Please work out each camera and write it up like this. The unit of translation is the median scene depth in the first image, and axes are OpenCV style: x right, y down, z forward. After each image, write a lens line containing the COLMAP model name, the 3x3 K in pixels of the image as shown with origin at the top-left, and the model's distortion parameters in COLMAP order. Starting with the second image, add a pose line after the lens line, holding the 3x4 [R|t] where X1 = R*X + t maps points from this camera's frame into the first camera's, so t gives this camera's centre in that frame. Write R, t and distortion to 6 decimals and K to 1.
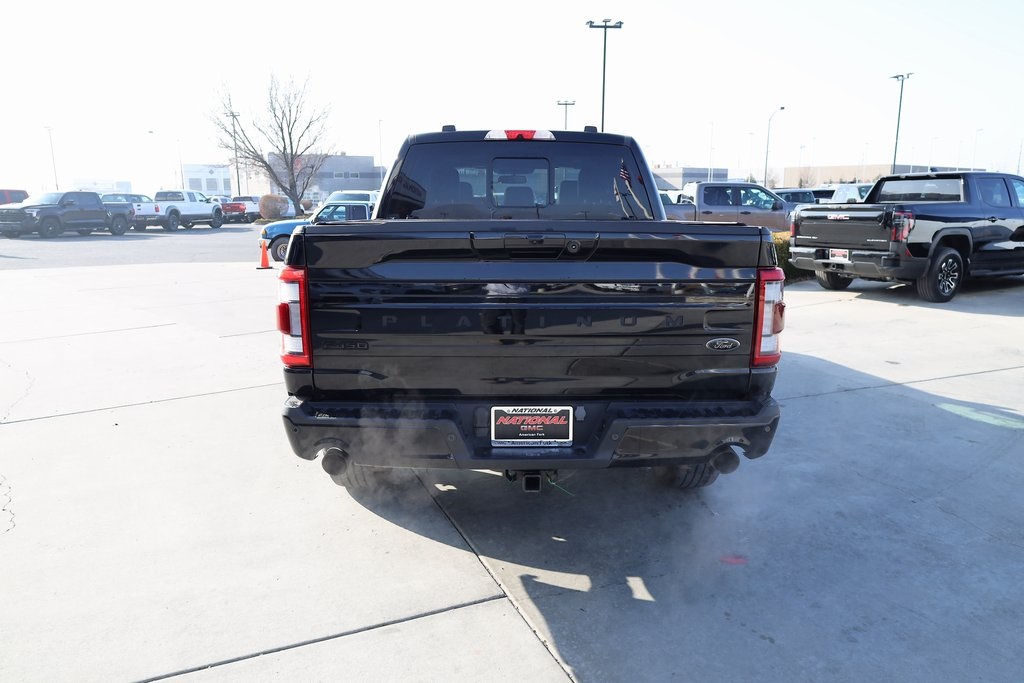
lens RADIAL K [[706.2, 0, 512.0], [0, 706.2, 341.5], [0, 0, 1]] dist [-0.008964, -0.003047]
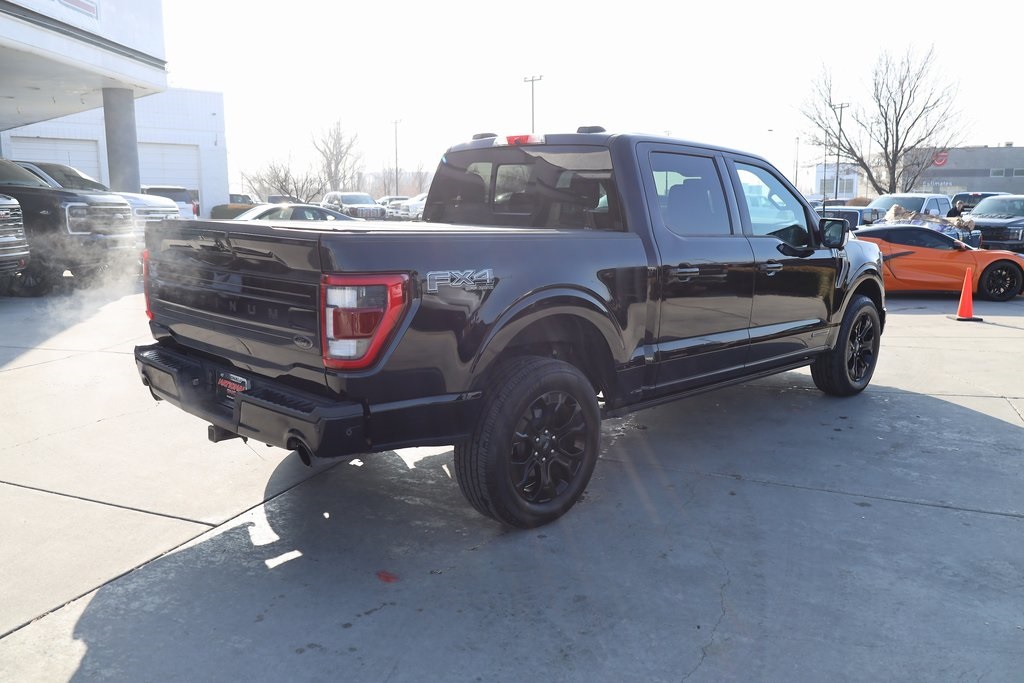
lens RADIAL K [[823.2, 0, 512.0], [0, 823.2, 341.5], [0, 0, 1]] dist [-0.007216, -0.005446]
pose [[0.700469, 0.129634, -0.701811, 0.839696], [-0.150912, 0.988033, 0.031879, -0.051046], [0.697545, 0.083582, 0.711649, 0.202053]]
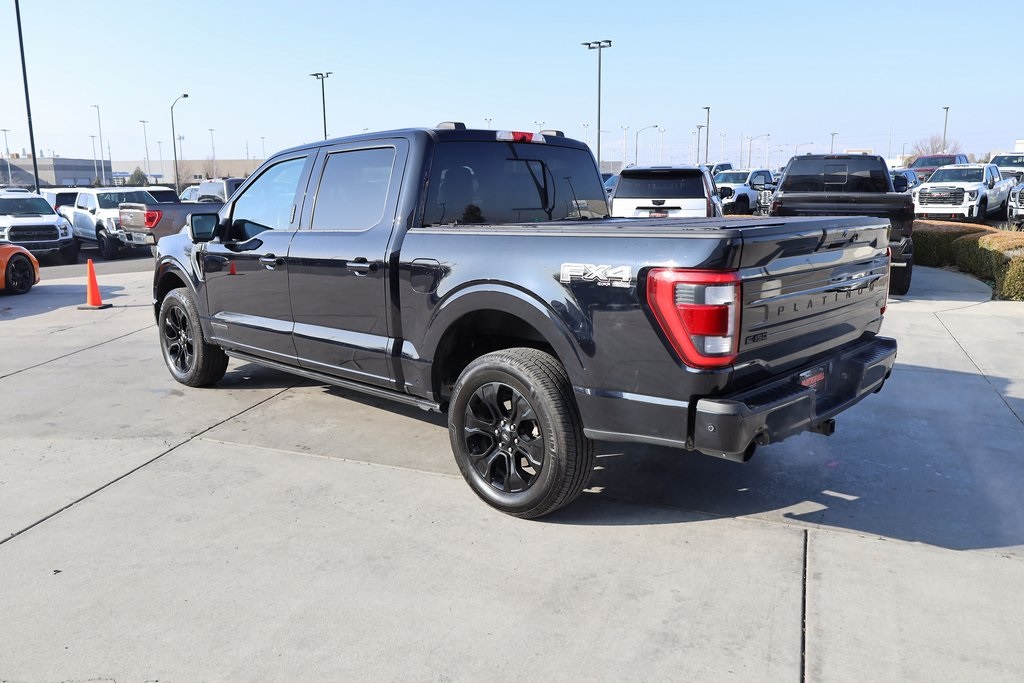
lens RADIAL K [[775.2, 0, 512.0], [0, 775.2, 341.5], [0, 0, 1]] dist [-0.012437, -0.005263]
pose [[0.702021, -0.139376, 0.698385, -0.796101], [0.147771, 0.987827, 0.048600, -0.061501], [-0.696657, 0.069083, 0.714071, 0.245377]]
